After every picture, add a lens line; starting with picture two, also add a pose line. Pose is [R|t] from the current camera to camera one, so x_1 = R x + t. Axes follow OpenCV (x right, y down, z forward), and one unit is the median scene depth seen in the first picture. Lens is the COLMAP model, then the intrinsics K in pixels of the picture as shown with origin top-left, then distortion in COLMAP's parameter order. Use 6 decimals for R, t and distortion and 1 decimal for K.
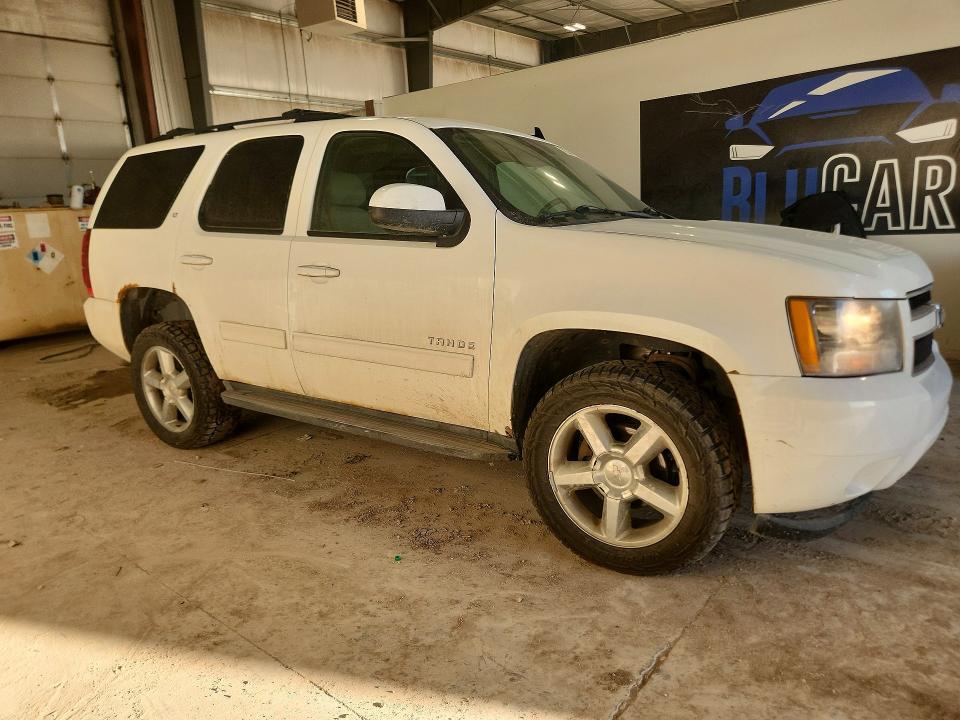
lens RADIAL K [[648.1, 0, 501.9], [0, 648.1, 359.0], [0, 0, 1]] dist [0.038561, -0.017186]
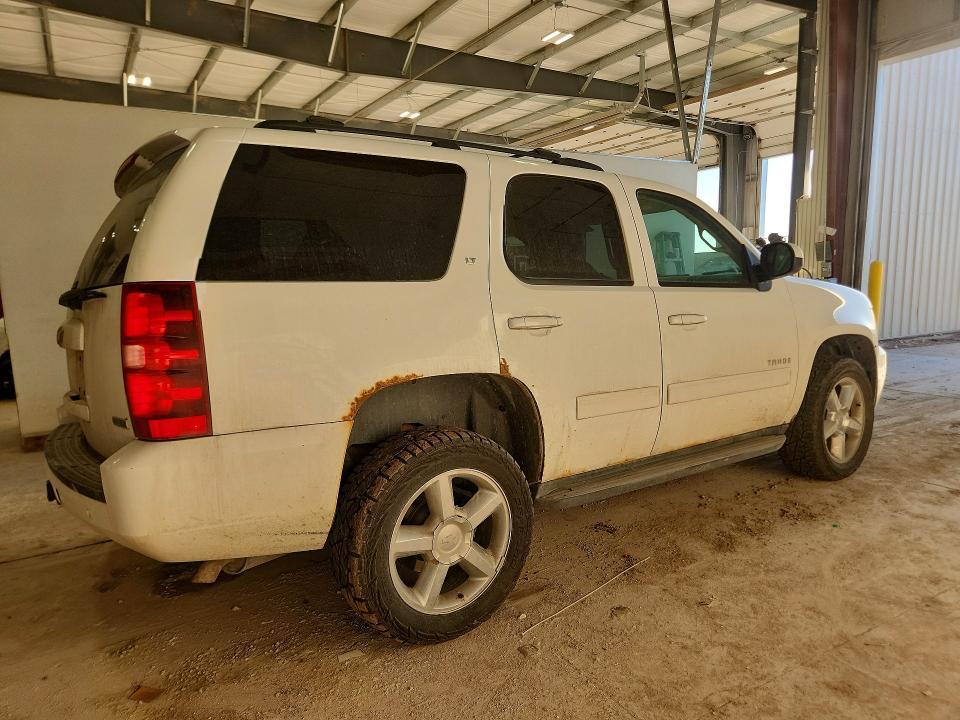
lens RADIAL K [[648.1, 0, 475.7], [0, 648.1, 358.4], [0, 0, 1]] dist [0.038561, -0.017186]
pose [[0.353997, -0.085430, 0.931337, -1.377791], [0.212094, 0.977208, 0.009022, -0.156475], [-0.910880, 0.194337, 0.364048, 0.956690]]
